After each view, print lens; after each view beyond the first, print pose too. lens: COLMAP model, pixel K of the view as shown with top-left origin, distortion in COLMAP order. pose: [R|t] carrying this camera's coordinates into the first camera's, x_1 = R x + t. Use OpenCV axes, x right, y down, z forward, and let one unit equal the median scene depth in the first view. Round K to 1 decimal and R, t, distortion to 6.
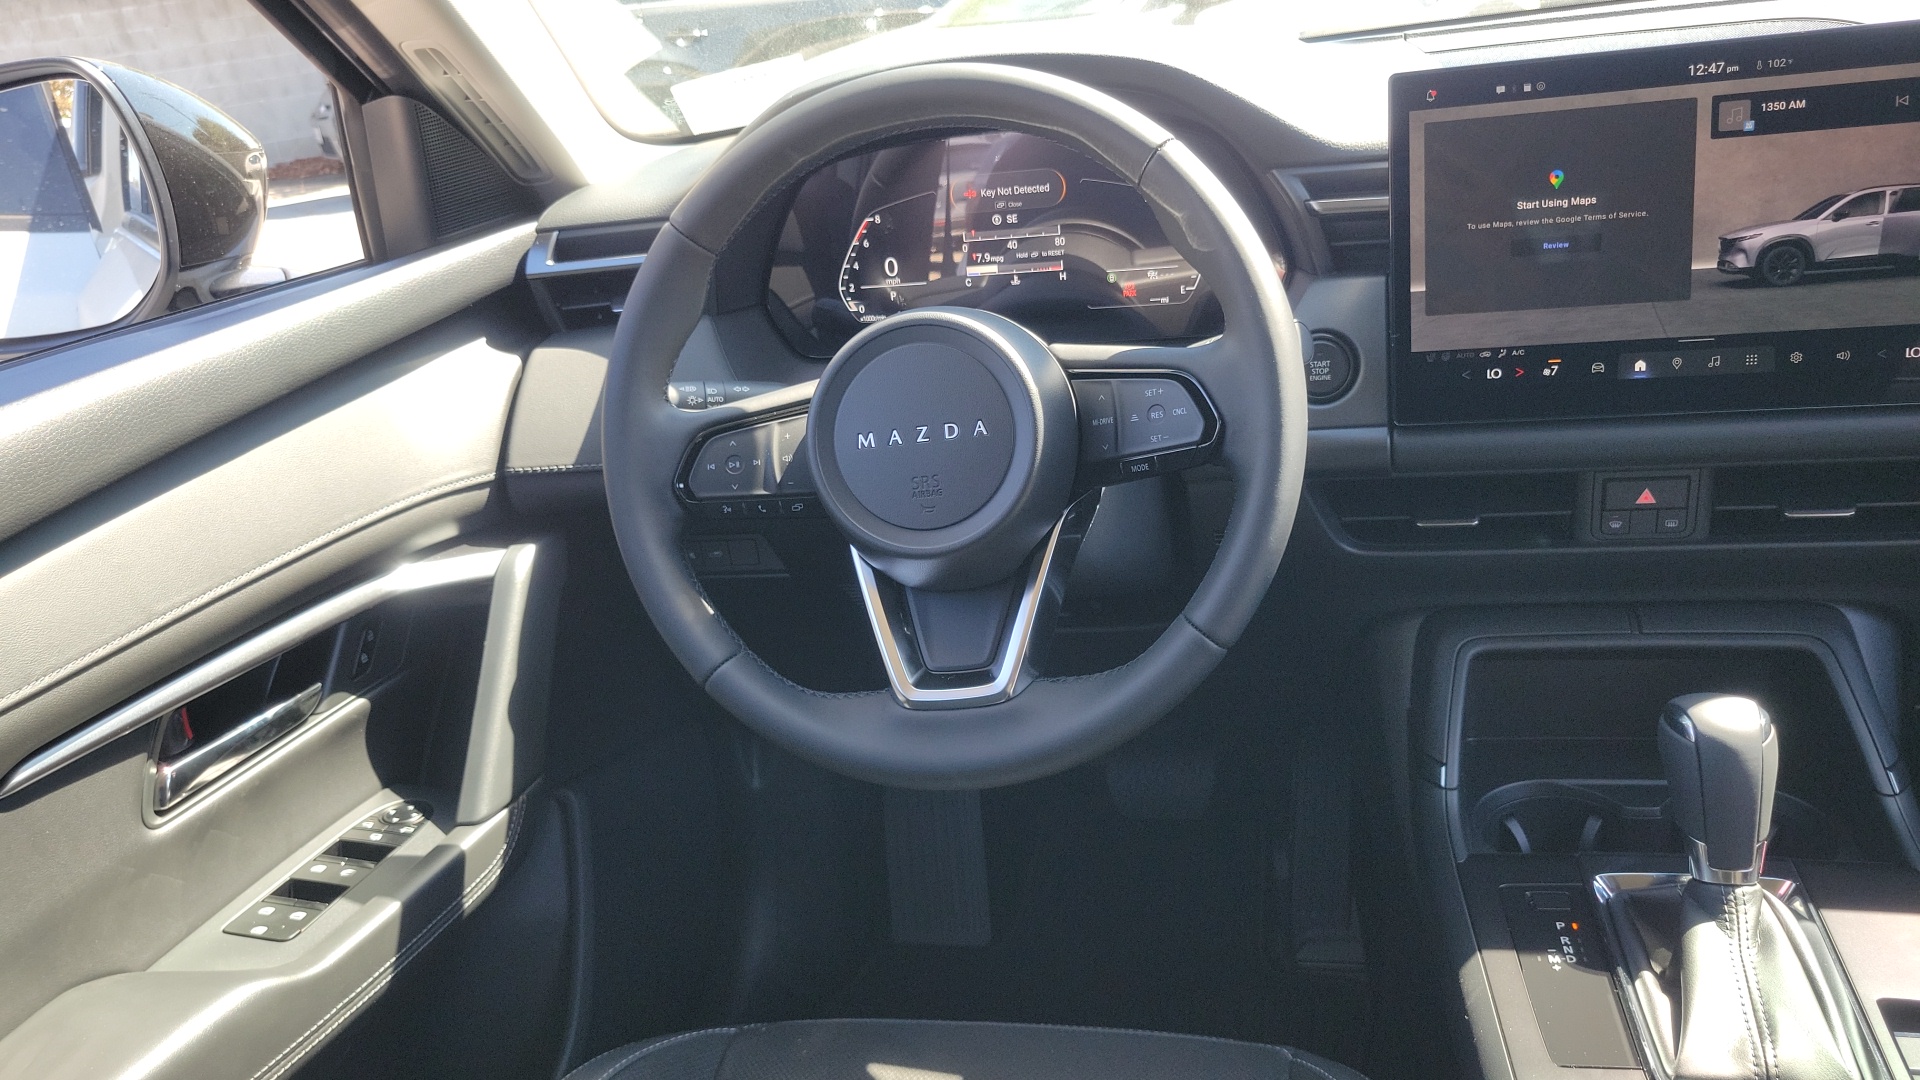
lens RADIAL K [[1486.4, 0, 958.6], [0, 1486.4, 553.9], [0, 0, 1]] dist [0.016927, -0.023681]
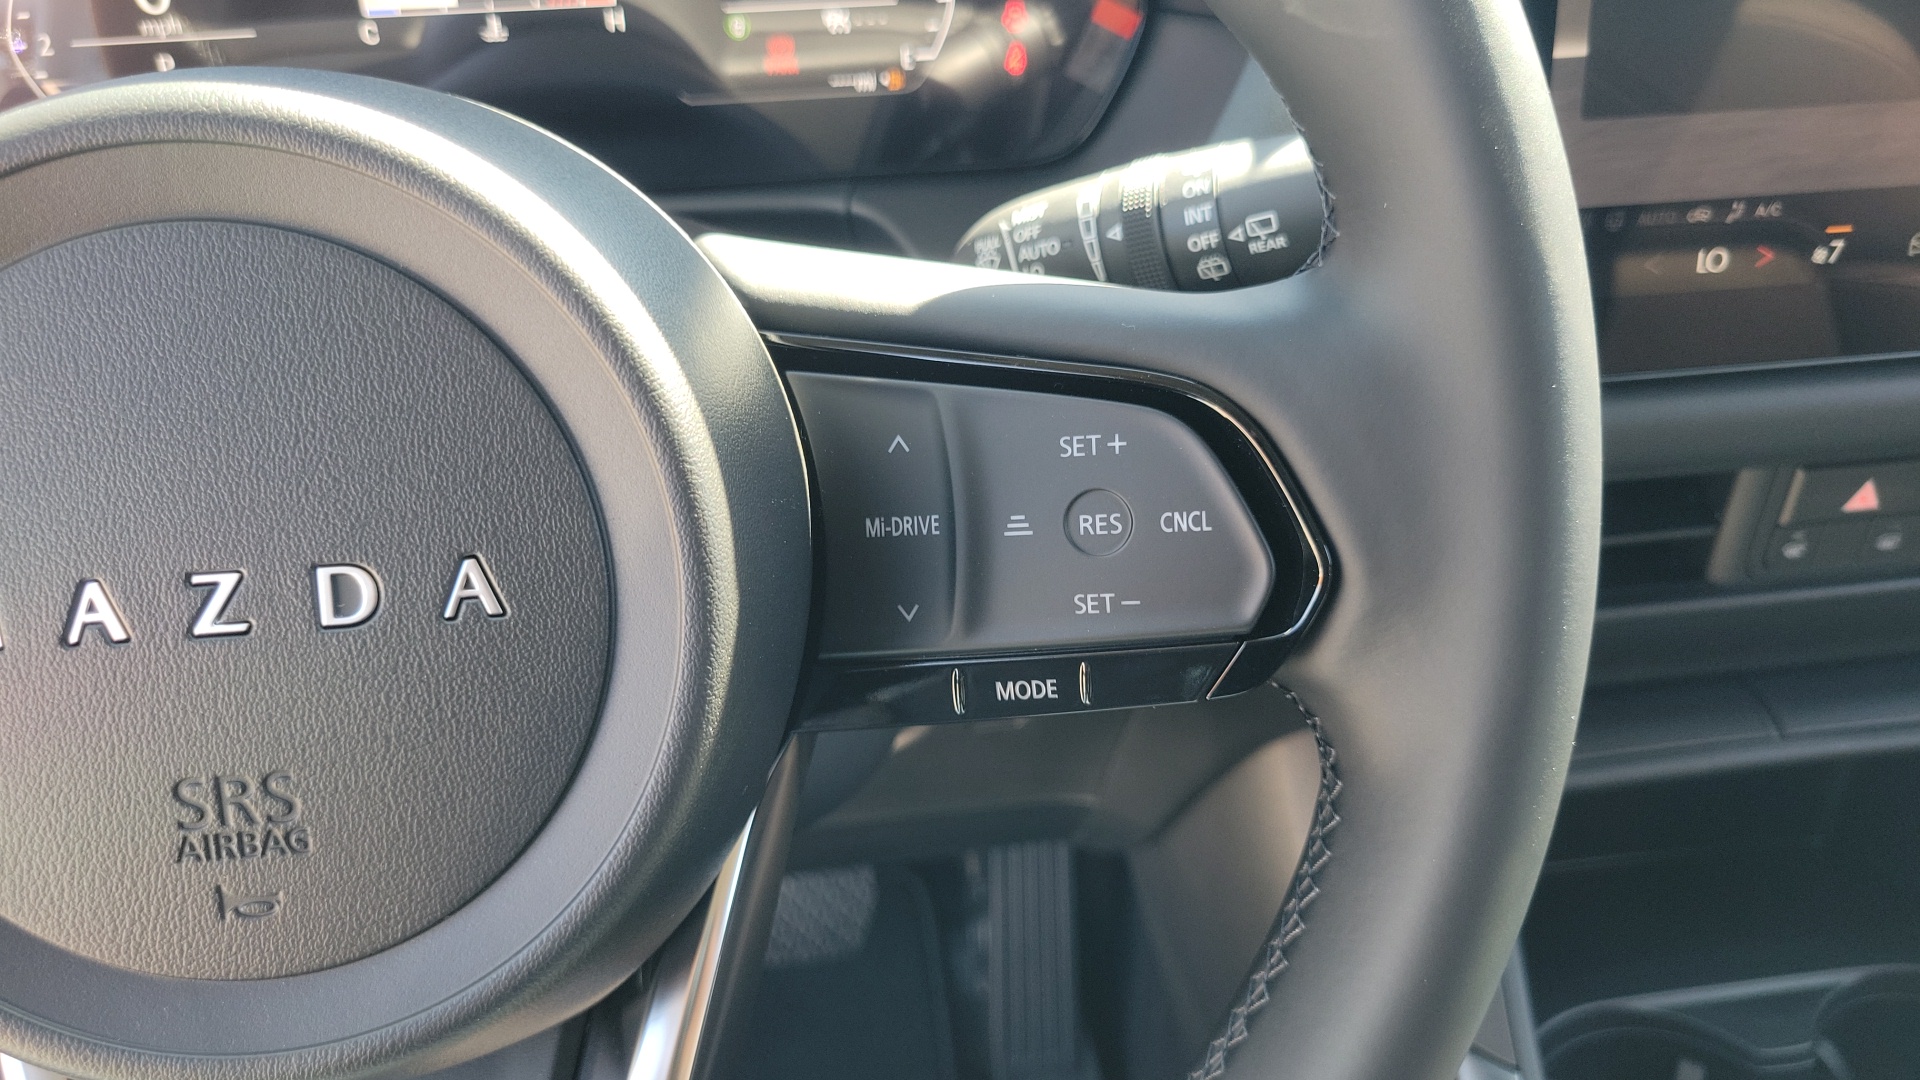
lens RADIAL K [[1486.4, 0, 962.7], [0, 1486.4, 558.5], [0, 0, 1]] dist [0.016927, -0.023681]
pose [[0.934913, -0.095758, 0.341715, 0.006037], [0.054432, 0.990207, 0.128560, -0.103114], [-0.350679, -0.101592, 0.930969, 0.668193]]
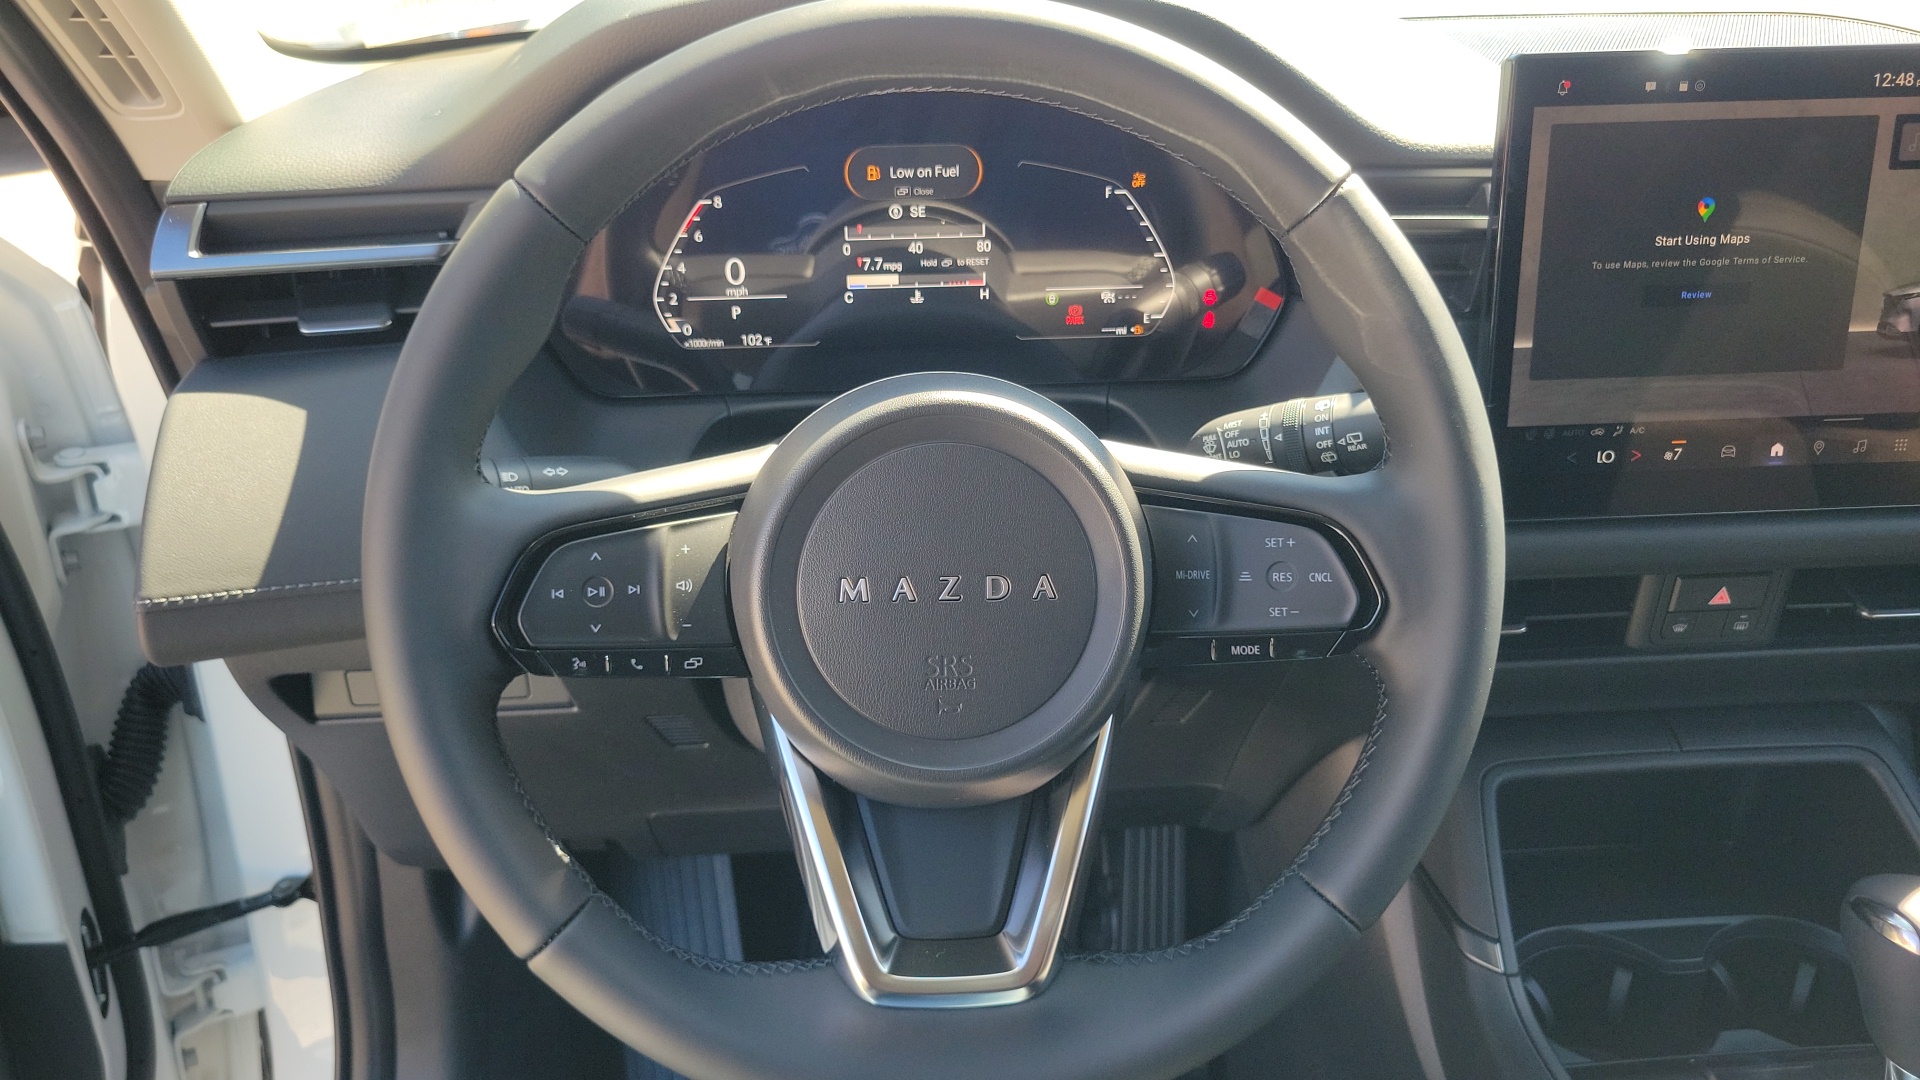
lens RADIAL K [[1486.4, 0, 950.1], [0, 1486.4, 532.8], [0, 0, 1]] dist [0.016927, -0.023681]
pose [[0.954149, -0.027512, 0.298065, -0.191331], [0.014908, 0.998899, 0.044478, -0.120917], [-0.298960, -0.037995, 0.953509, 0.366993]]
